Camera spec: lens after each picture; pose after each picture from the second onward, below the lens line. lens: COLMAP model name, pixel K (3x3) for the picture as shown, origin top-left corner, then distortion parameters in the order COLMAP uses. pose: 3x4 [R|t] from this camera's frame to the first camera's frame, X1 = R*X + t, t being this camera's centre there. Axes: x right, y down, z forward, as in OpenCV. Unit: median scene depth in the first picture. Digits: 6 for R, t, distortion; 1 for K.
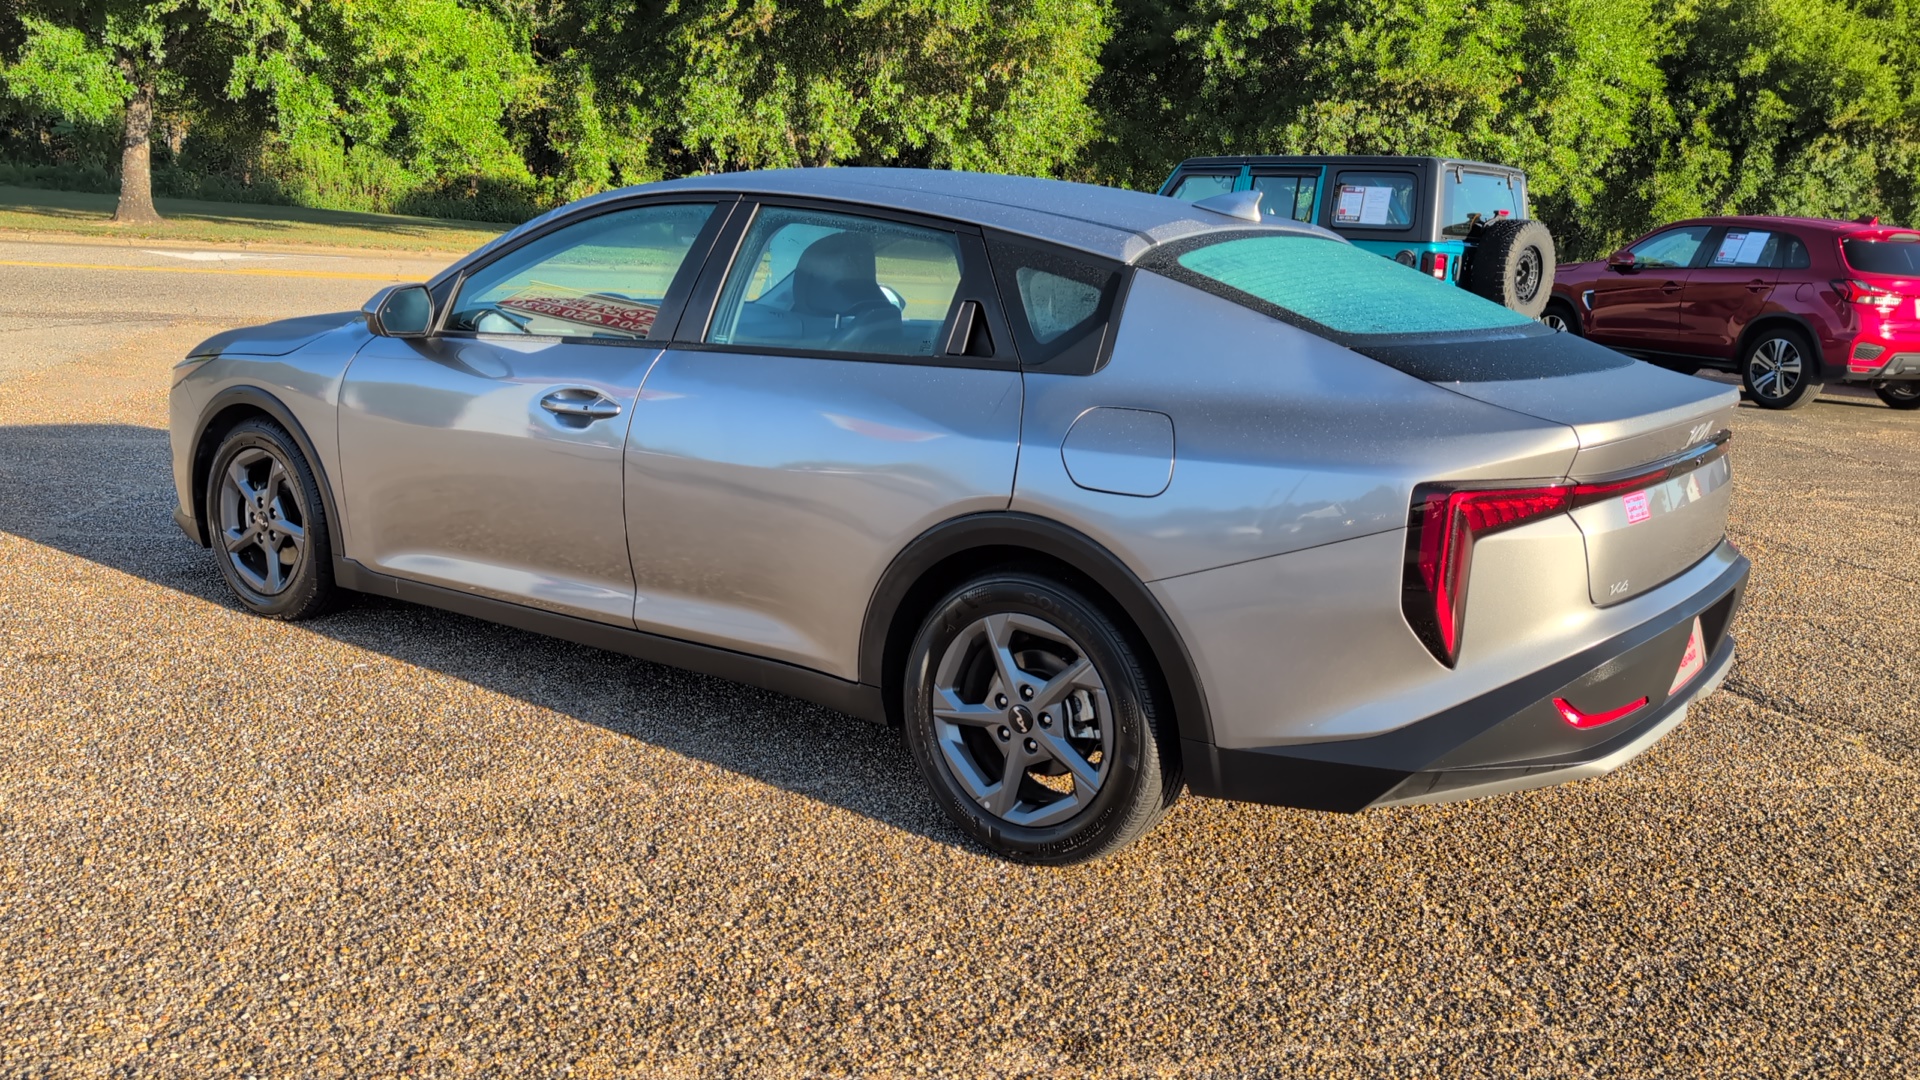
lens RADIAL K [[1597.0, 0, 960.0], [0, 1597.0, 540.0], [0, 0, 1]] dist [-0.016272, -0.005178]
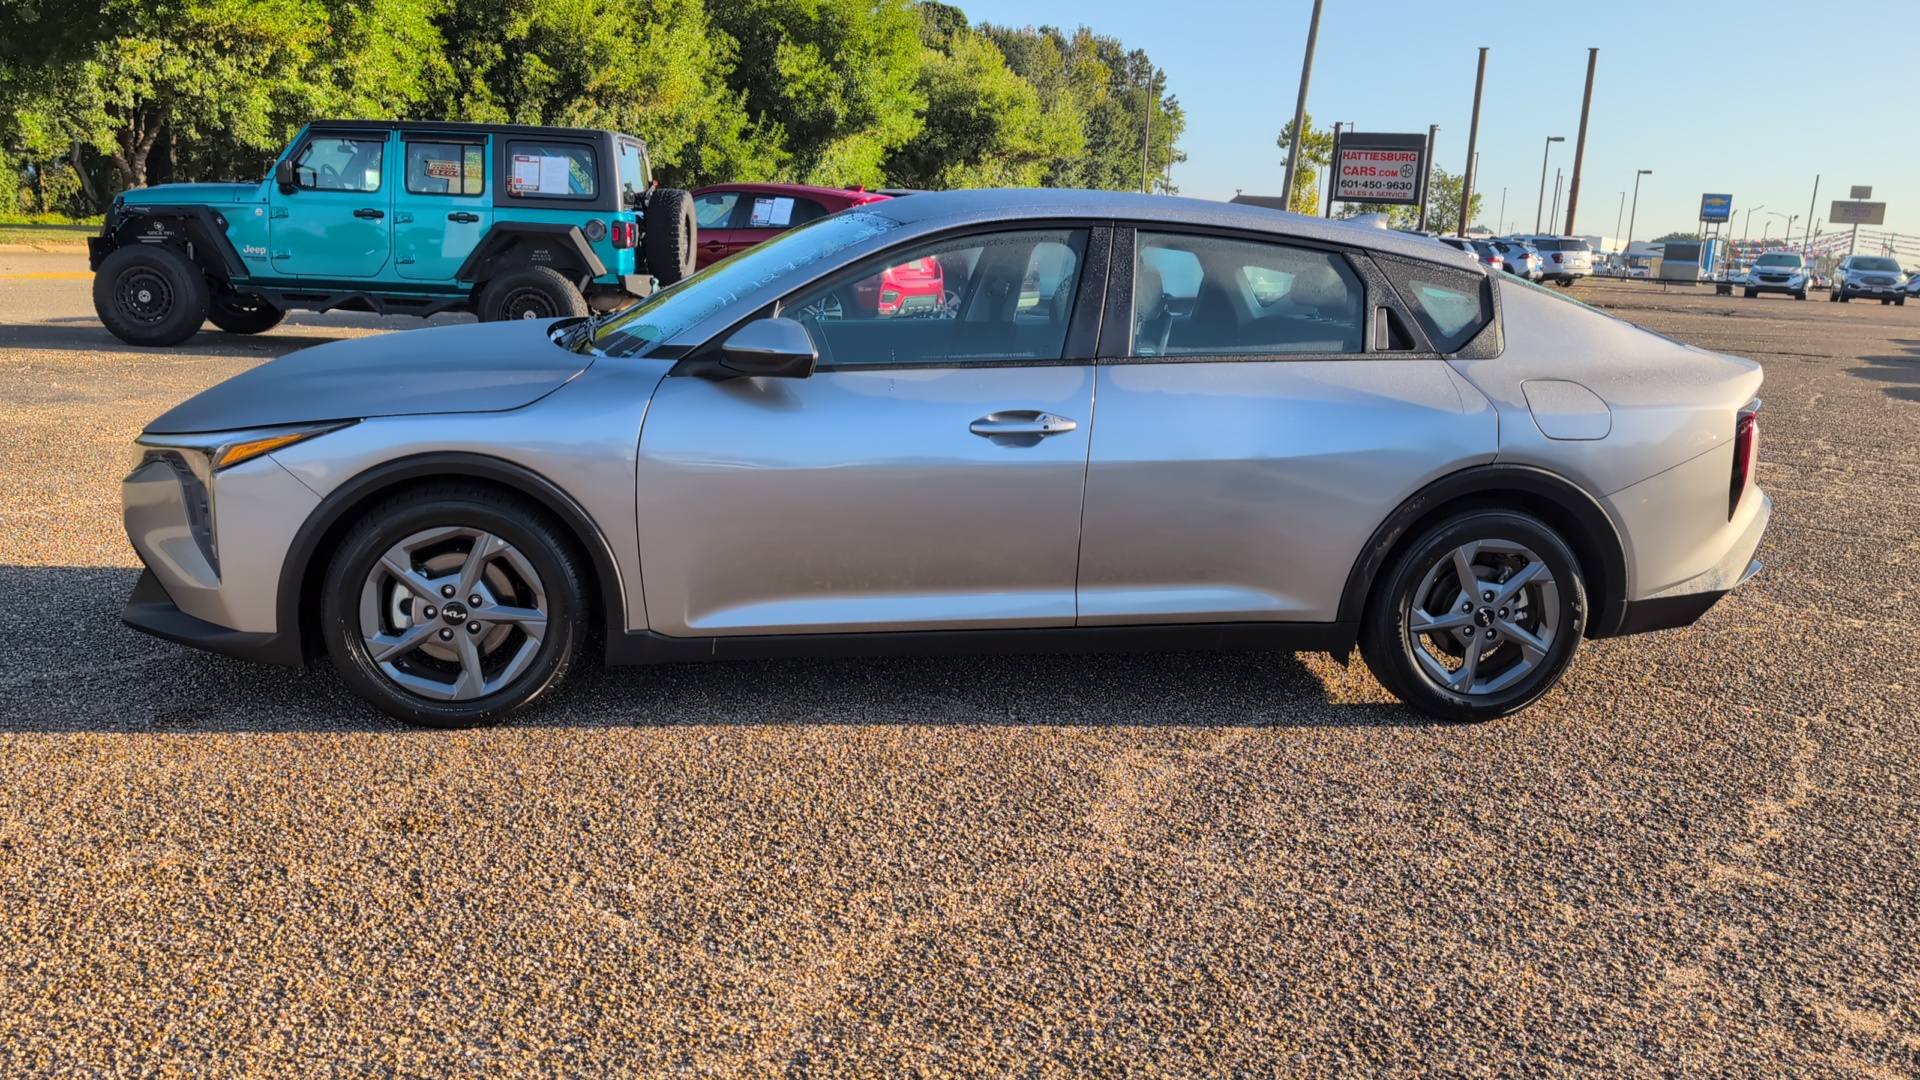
lens RADIAL K [[1597.0, 0, 960.0], [0, 1597.0, 540.0], [0, 0, 1]] dist [-0.016272, -0.005178]
pose [[0.679496, -0.150654, 0.718045, -0.138687], [0.124392, 0.988178, 0.089617, -0.014738], [-0.723057, 0.028425, 0.690203, 0.041972]]
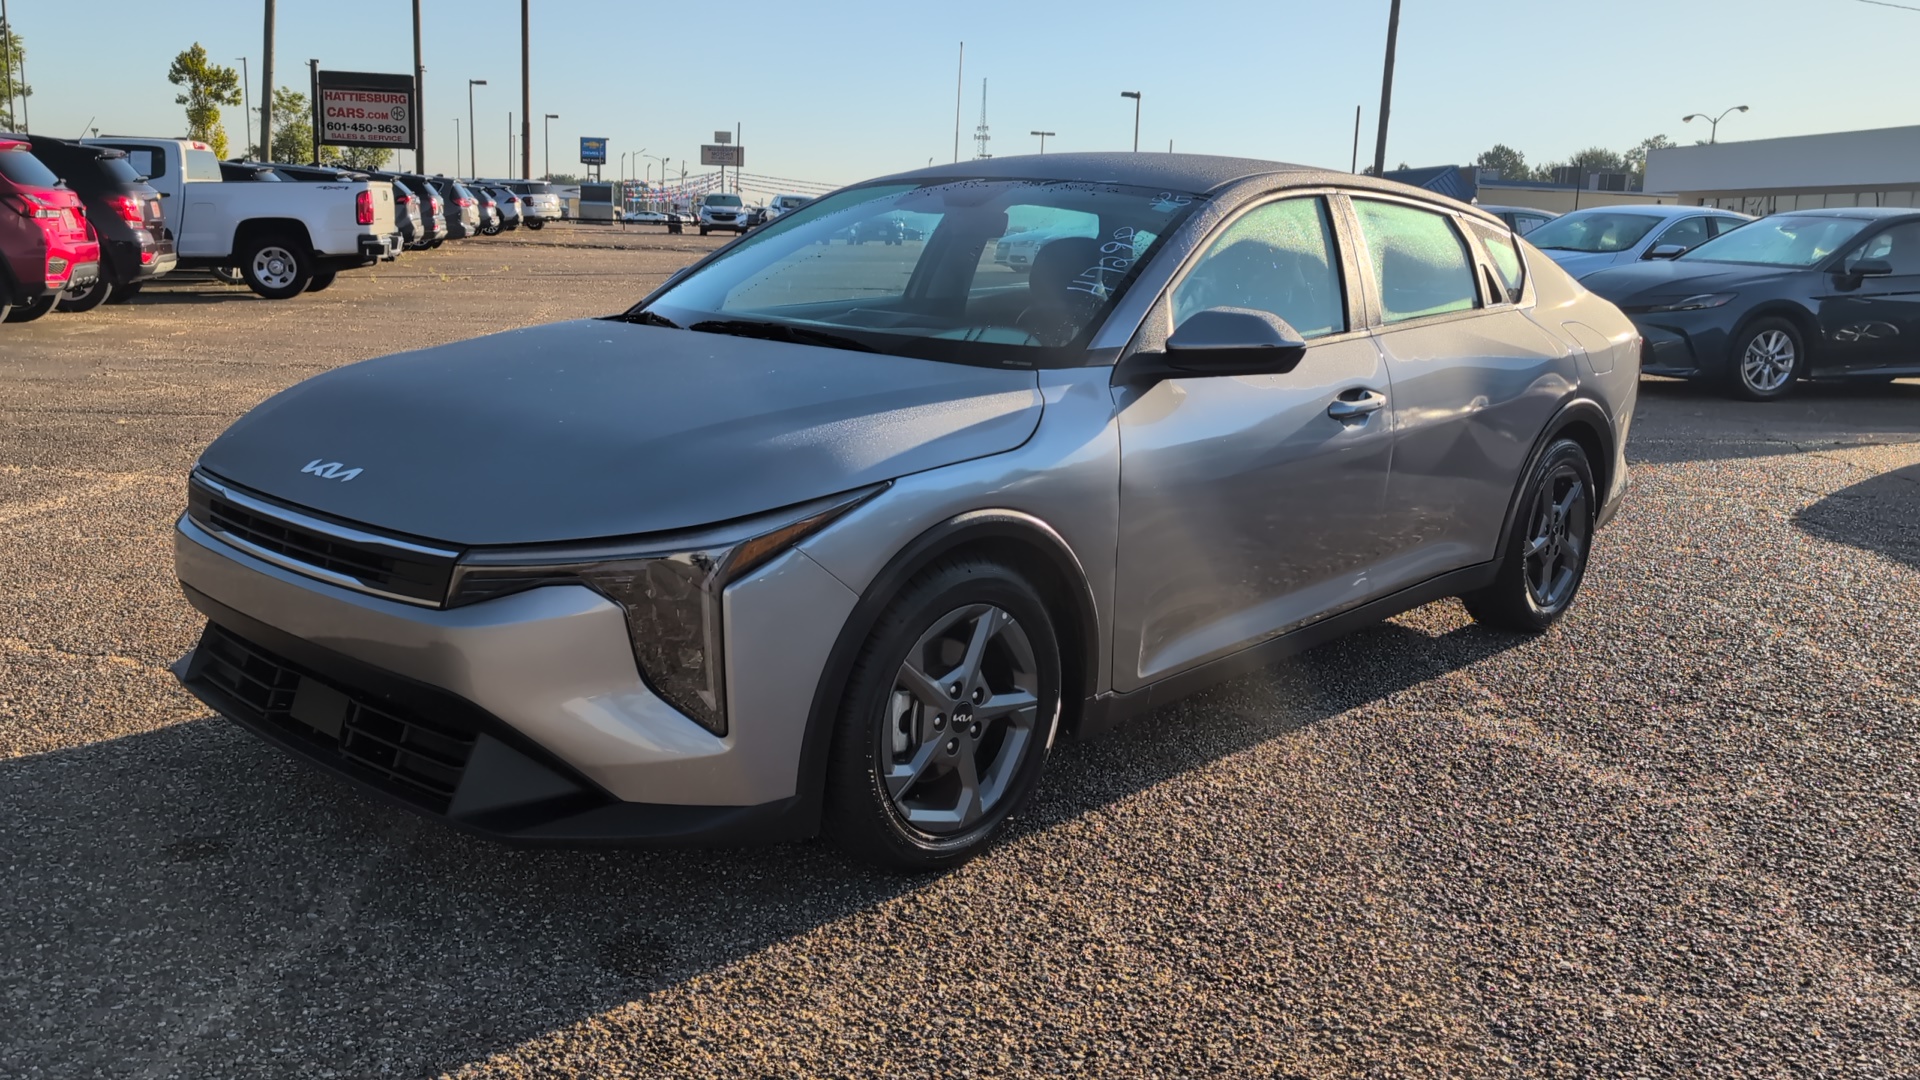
lens RADIAL K [[1597.0, 0, 960.0], [0, 1597.0, 540.0], [0, 0, 1]] dist [-0.016272, -0.005178]
pose [[0.087488, -0.234381, 0.968200, -0.169266], [0.160004, 0.962614, 0.218570, -0.035632], [-0.983232, 0.135794, 0.121719, 0.153651]]
